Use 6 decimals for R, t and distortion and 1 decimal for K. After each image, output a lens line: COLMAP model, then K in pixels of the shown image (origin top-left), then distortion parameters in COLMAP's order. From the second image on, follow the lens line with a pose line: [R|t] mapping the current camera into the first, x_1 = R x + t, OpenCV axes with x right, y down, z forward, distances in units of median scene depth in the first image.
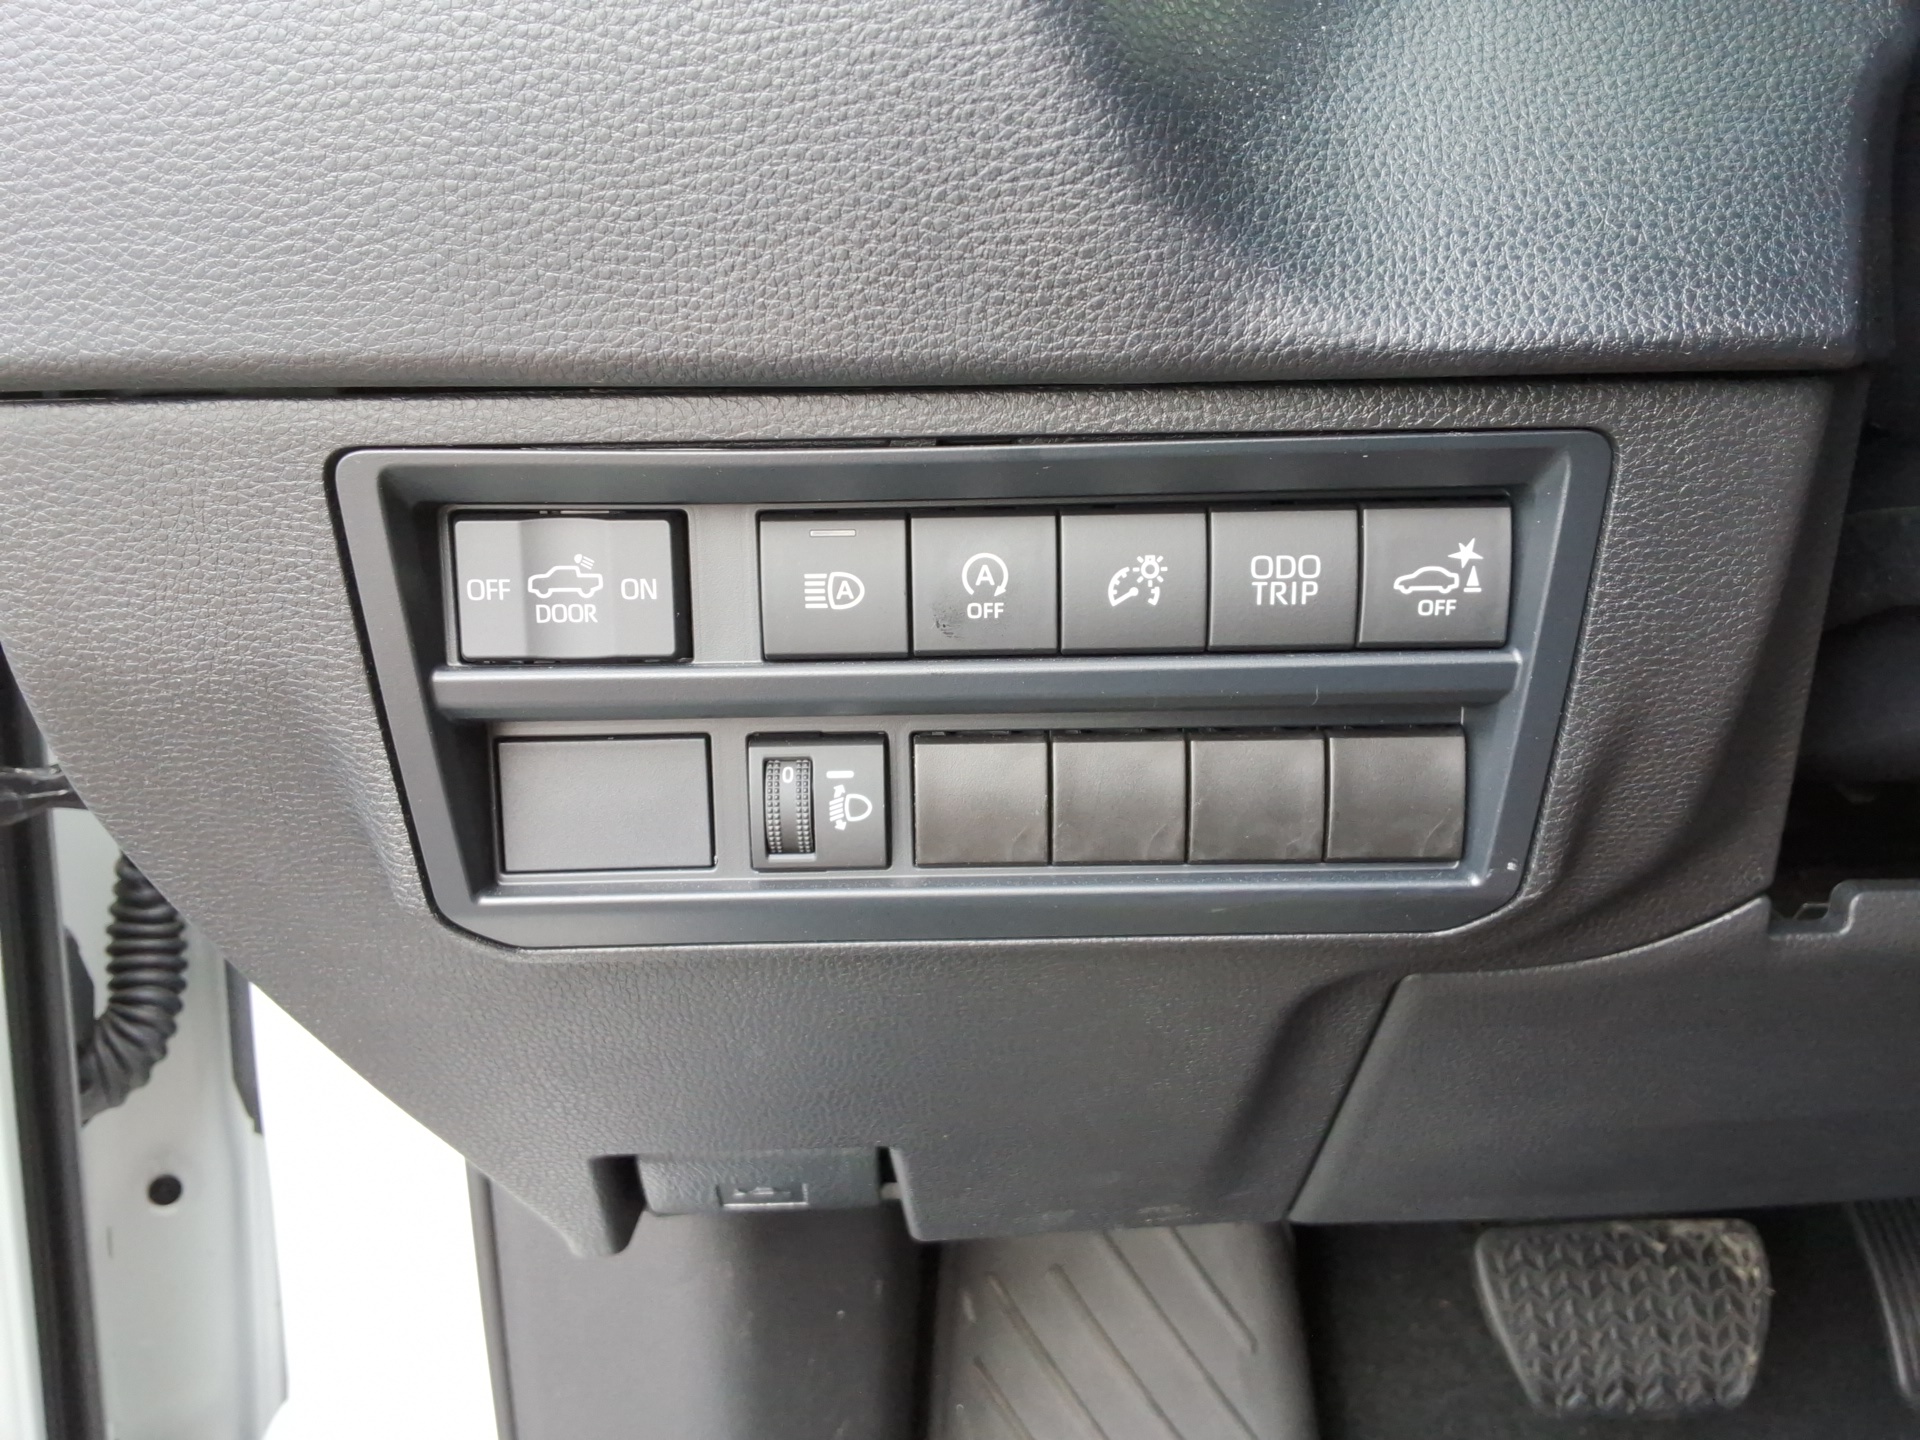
lens RADIAL K [[1586.3, 0, 972.9], [0, 1586.3, 697.6], [0, 0, 1]] dist [0.165525, -0.250429]
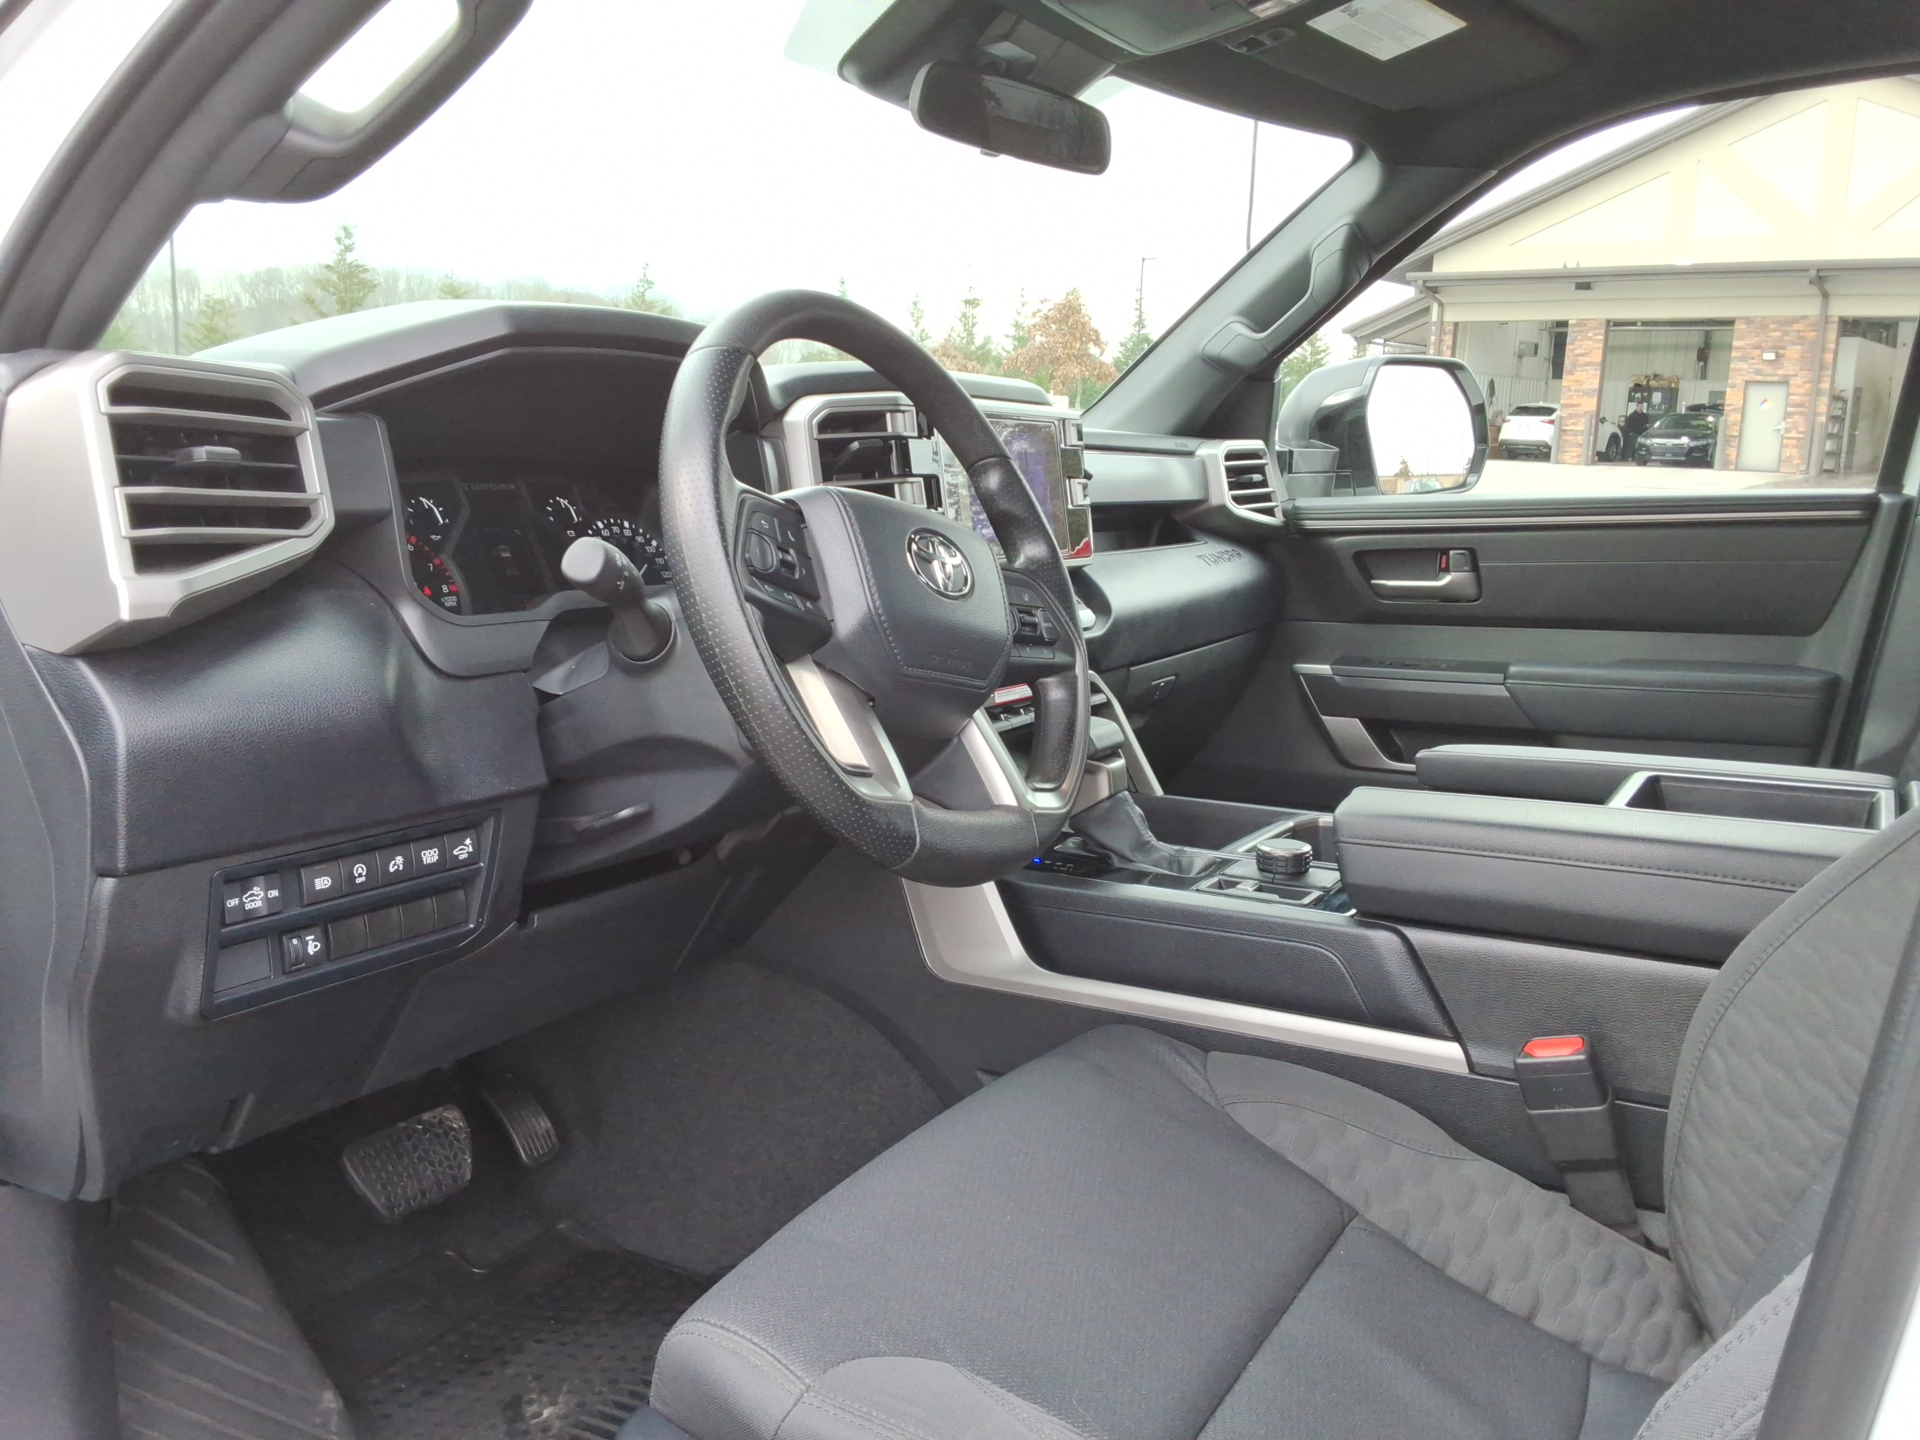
lens RADIAL K [[1524.9, 0, 979.0], [0, 1524.9, 706.4], [0, 0, 1]] dist [0.139141, -0.231266]
pose [[0.573770, -0.106161, 0.812107, -0.767679], [0.179866, 0.983690, 0.001511, -0.074338], [-0.799022, 0.145203, 0.583507, -0.863496]]
